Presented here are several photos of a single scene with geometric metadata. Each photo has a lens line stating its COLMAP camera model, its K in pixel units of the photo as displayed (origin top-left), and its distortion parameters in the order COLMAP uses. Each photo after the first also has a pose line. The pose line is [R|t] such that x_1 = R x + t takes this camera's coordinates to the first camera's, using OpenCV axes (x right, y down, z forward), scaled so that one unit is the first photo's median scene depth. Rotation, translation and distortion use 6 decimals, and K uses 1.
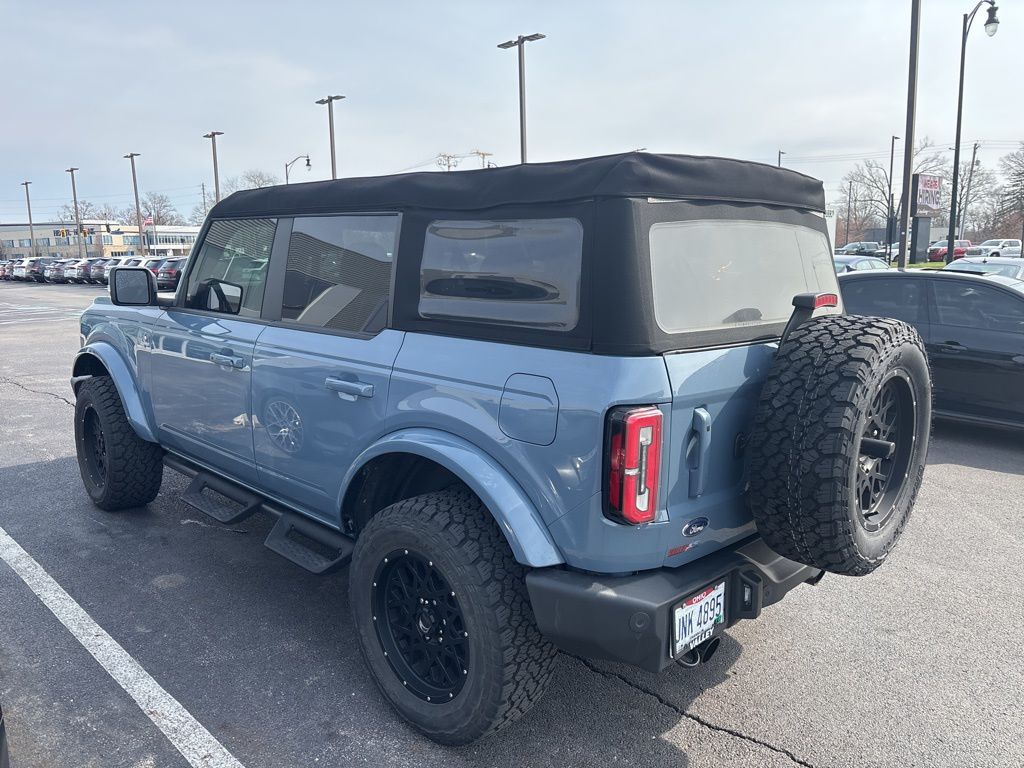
lens RADIAL K [[771.5, 0, 512.0], [0, 771.5, 384.0], [0, 0, 1]] dist [0.005965, 0.007063]
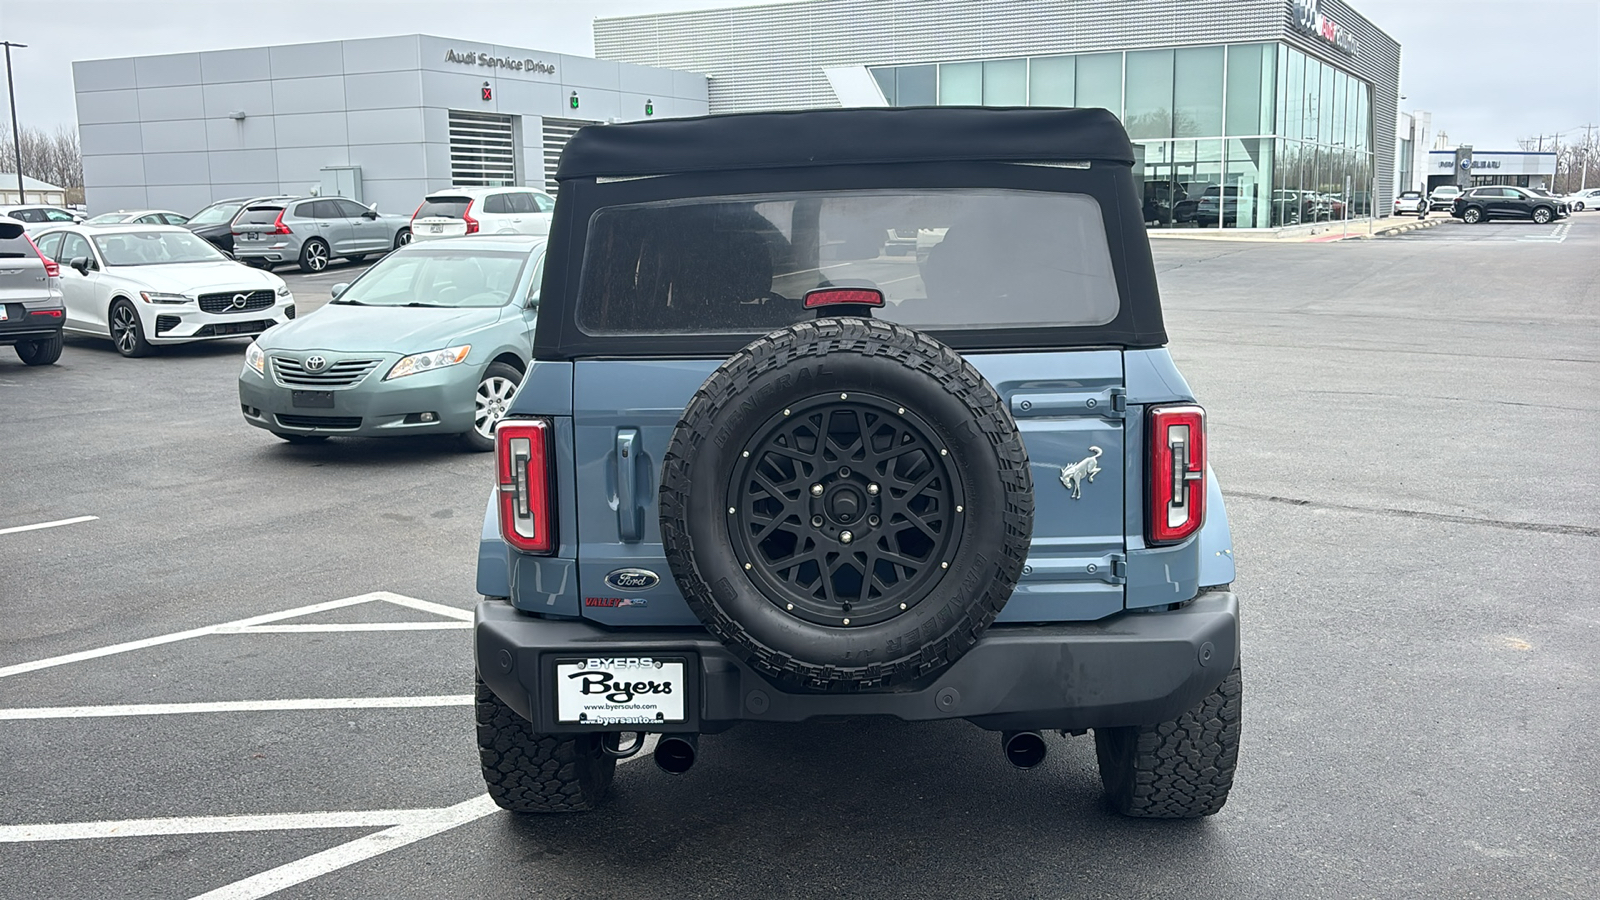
lens RADIAL K [[1482.2, 0, 824.5], [0, 1482.2, 466.8], [0, 0, 1]] dist [0.045671, -0.005577]
pose [[0.692881, 0.061555, -0.718420, 1.479473], [-0.093478, 0.995610, -0.004849, 0.058278], [0.714967, 0.070516, 0.695593, 0.066632]]
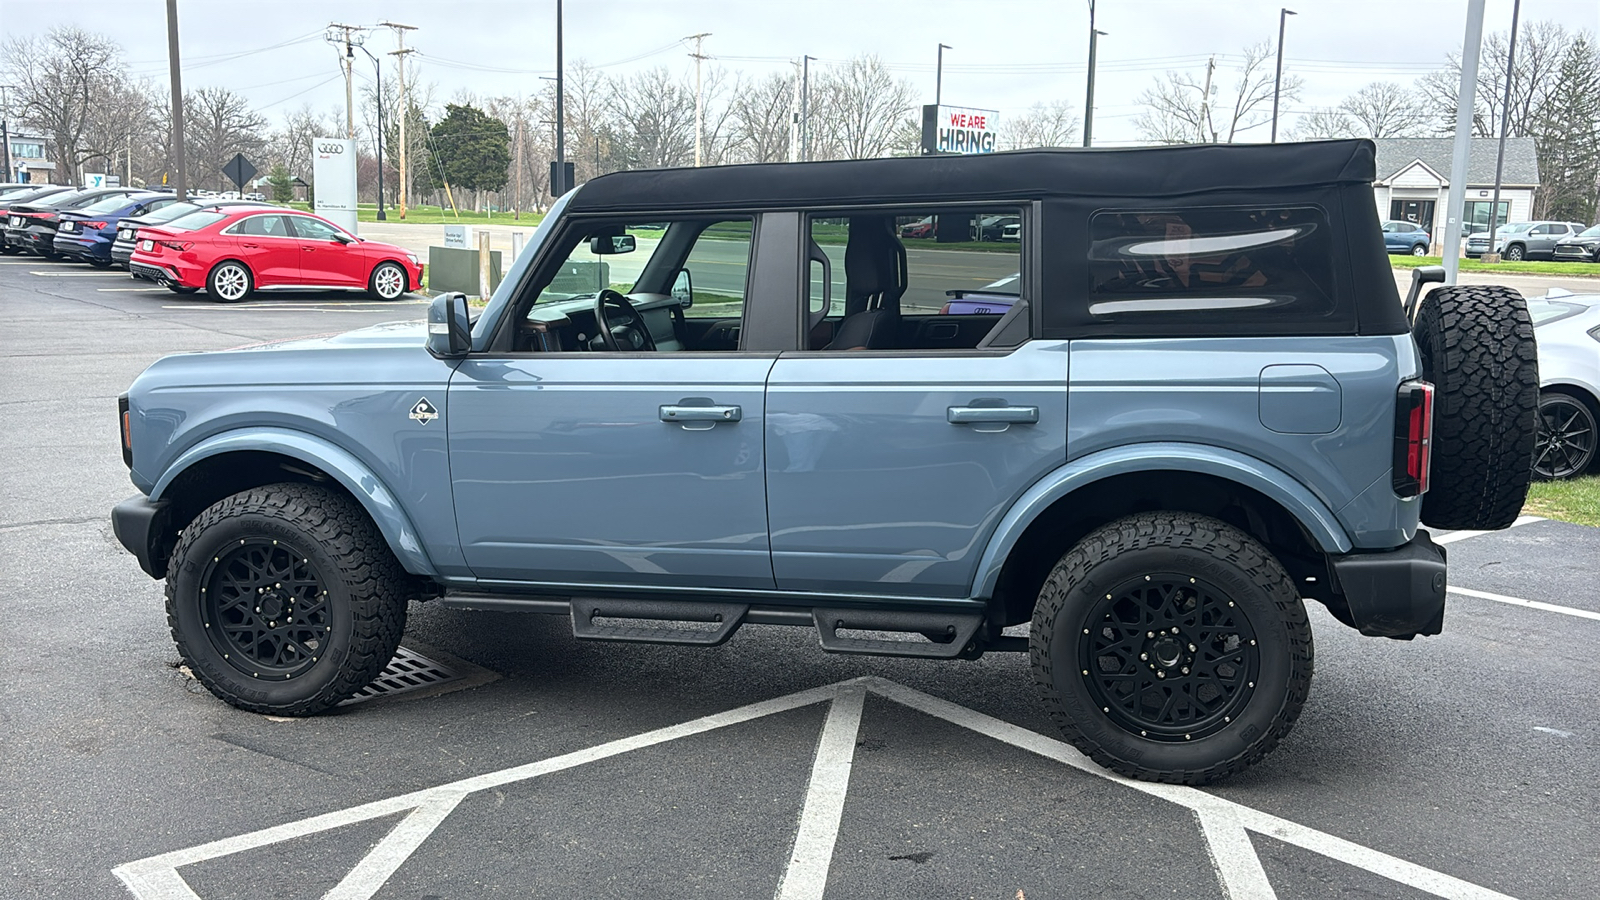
lens RADIAL K [[1489.8, 0, 743.1], [0, 1489.8, 495.0], [0, 0, 1]] dist [0.134400, -0.372636]
pose [[0.858678, -0.127511, 0.496401, -1.529946], [0.124255, 0.991454, 0.039738, -0.009796], [-0.497226, 0.027558, 0.867183, -0.286598]]
